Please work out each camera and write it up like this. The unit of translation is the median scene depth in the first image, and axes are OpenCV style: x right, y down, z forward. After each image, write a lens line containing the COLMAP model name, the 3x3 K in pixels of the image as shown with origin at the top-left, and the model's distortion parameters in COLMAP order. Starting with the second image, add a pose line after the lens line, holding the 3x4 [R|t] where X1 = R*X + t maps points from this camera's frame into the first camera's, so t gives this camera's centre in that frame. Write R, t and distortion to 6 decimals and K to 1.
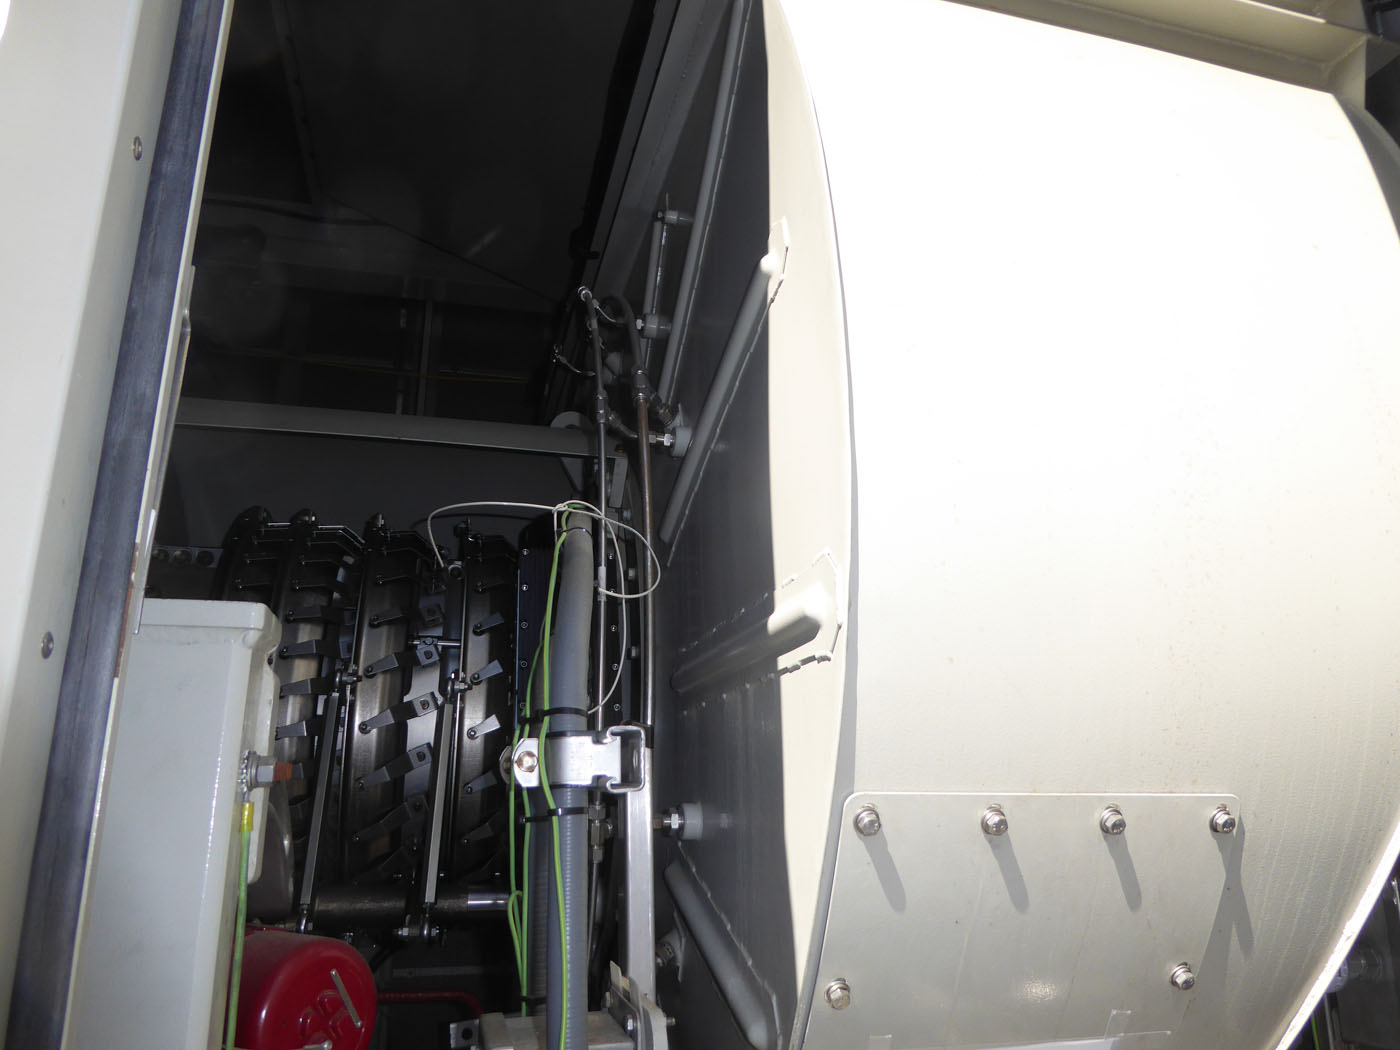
lens RADIAL K [[984.9, 0, 709.6], [0, 984.9, 512.5], [0, 0, 1]] dist [-0.030759, 0.001306]
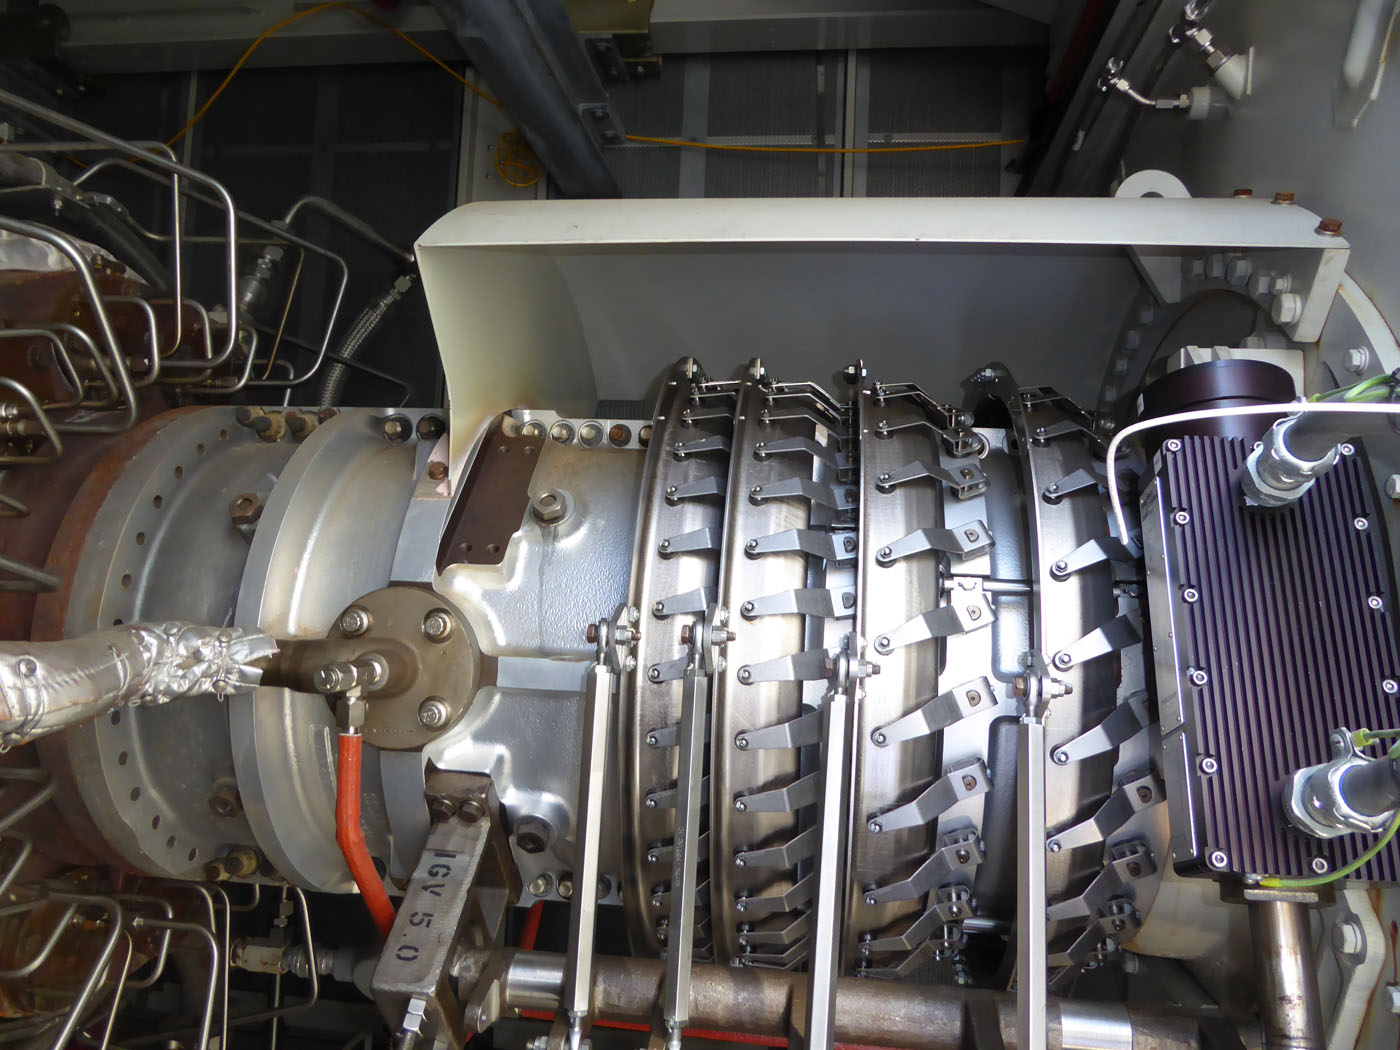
lens RADIAL K [[984.9, 0, 709.6], [0, 984.9, 512.5], [0, 0, 1]] dist [-0.030759, 0.001306]
pose [[0.927860, 0.022700, -0.372236, -0.207359], [0.056789, 0.977905, 0.201191, -0.041473], [0.368578, -0.207816, 0.906070, 0.399927]]
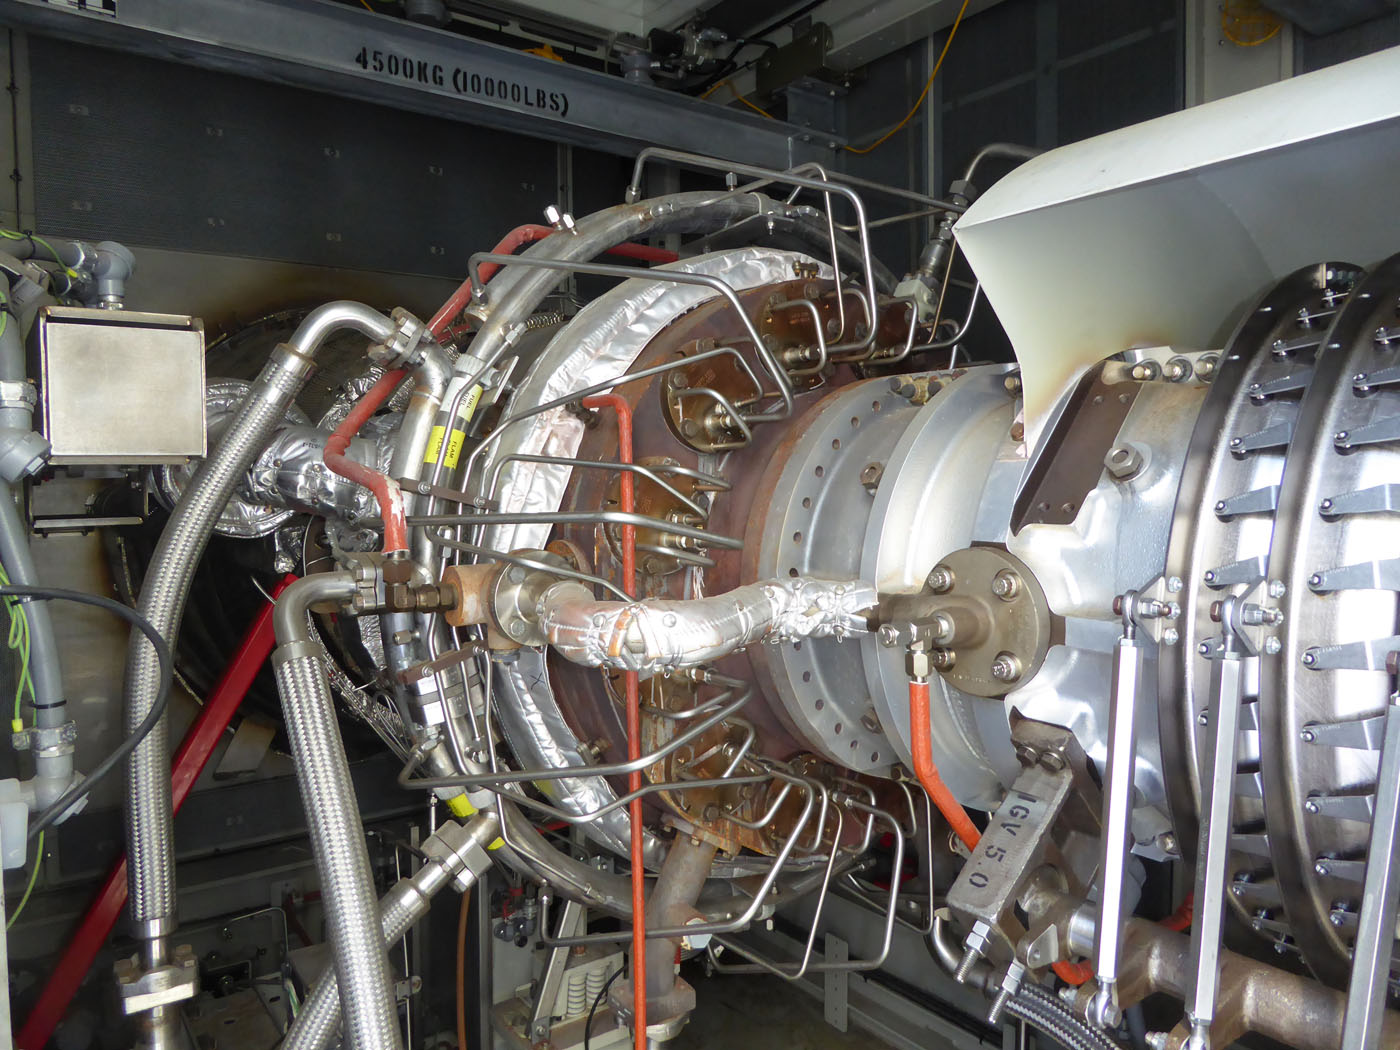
lens RADIAL K [[984.9, 0, 709.6], [0, 984.9, 512.5], [0, 0, 1]] dist [-0.030759, 0.001306]
pose [[0.383584, 0.046336, -0.922343, -0.071677], [0.269611, 0.949613, 0.159831, -0.060652], [0.883274, -0.309982, 0.351763, 0.491510]]
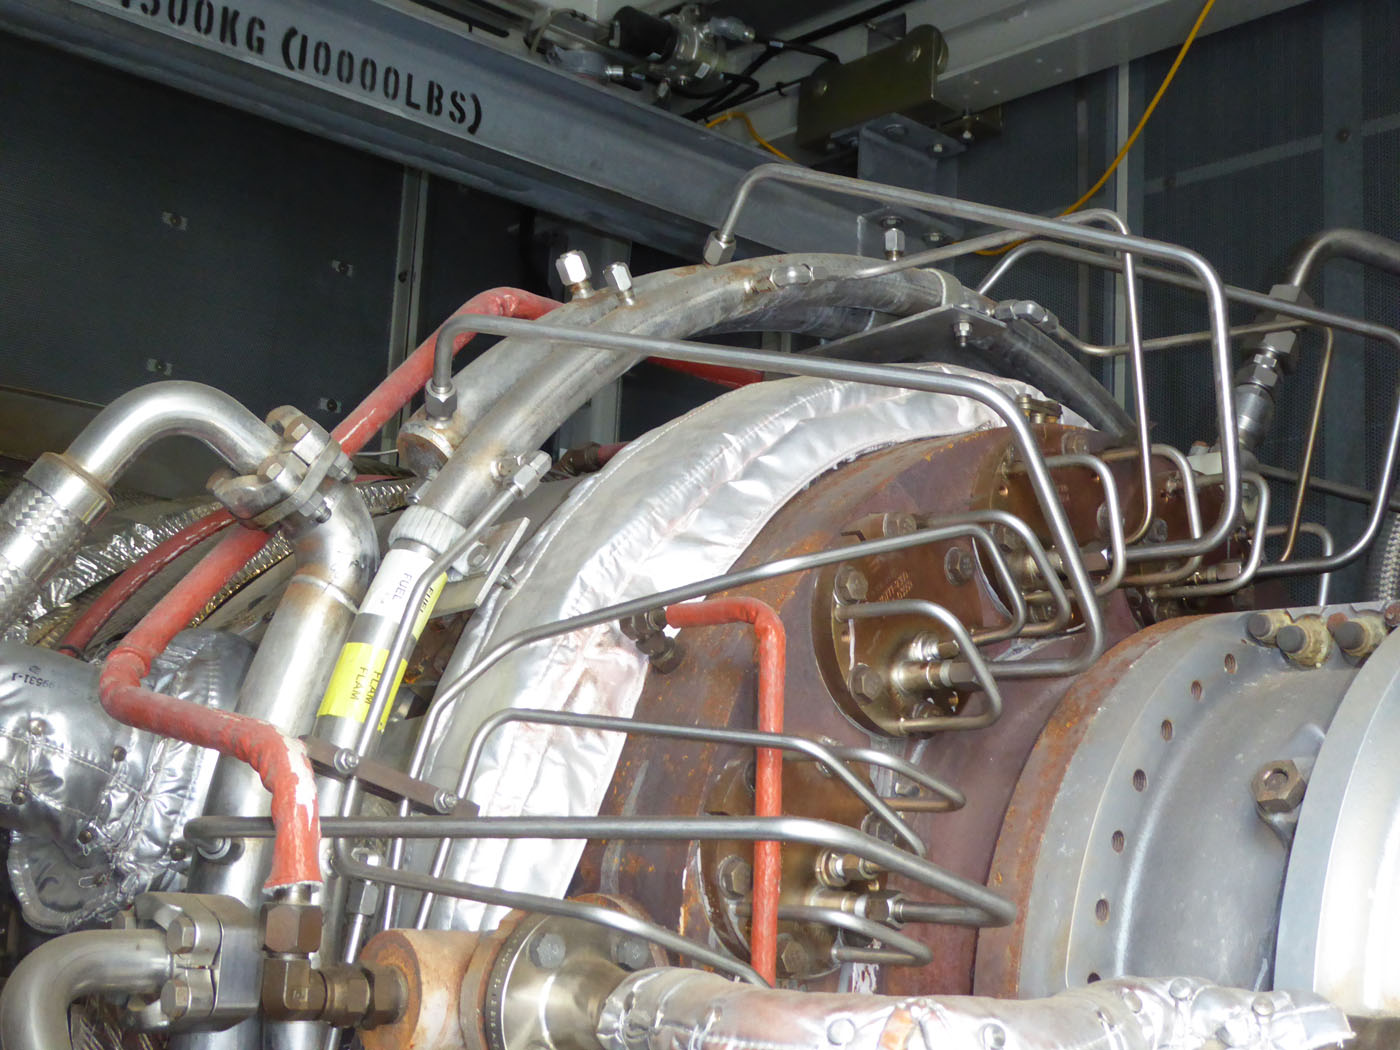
lens RADIAL K [[1899.3, 0, 748.0], [0, 1899.3, 521.2], [0, 0, 1]] dist [-0.010180, -0.031211]
pose [[0.472100, -0.123008, -0.872921, -0.172724], [0.200072, 0.979328, -0.029798, -0.051945], [0.858541, -0.160579, 0.486951, 0.352306]]
